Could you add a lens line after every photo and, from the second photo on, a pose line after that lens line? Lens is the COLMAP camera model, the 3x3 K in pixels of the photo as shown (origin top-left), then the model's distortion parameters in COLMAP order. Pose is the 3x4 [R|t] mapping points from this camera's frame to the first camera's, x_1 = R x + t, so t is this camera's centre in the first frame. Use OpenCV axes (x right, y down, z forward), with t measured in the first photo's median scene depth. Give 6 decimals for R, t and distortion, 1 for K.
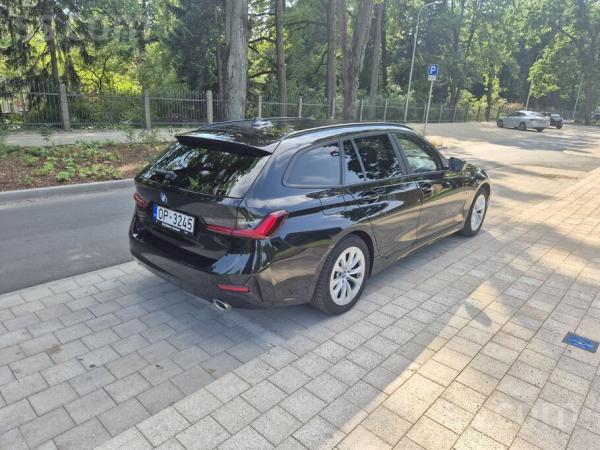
lens RADIAL K [[405.0, 0, 298.6], [0, 405.0, 225.4], [0, 0, 1]] dist [0.046057, -0.014462]
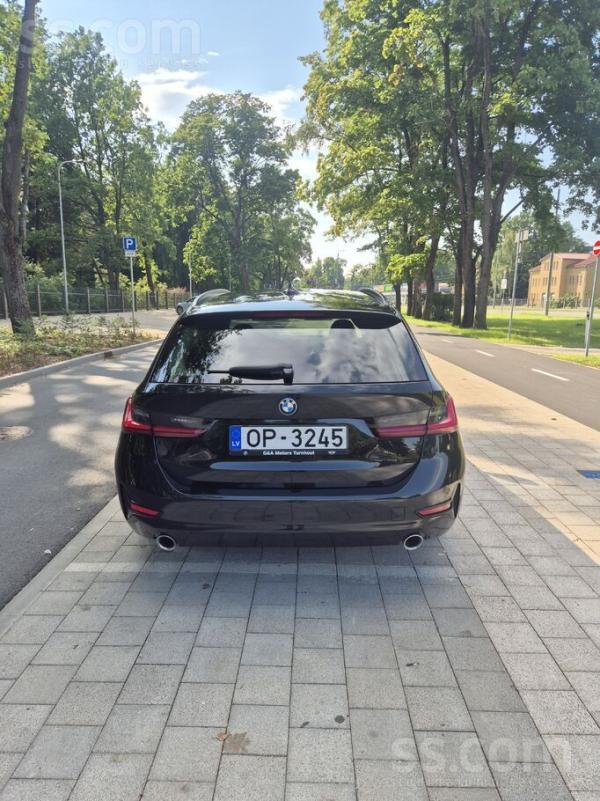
lens RADIAL K [[540.7, 0, 297.6], [0, 540.7, 399.2], [0, 0, 1]] dist [0.046057, -0.014462]
pose [[0.752390, -0.160208, 0.638939, -0.792224], [0.219696, 0.975466, -0.014118, -0.059231], [-0.621002, 0.150994, 0.769128, 0.352834]]
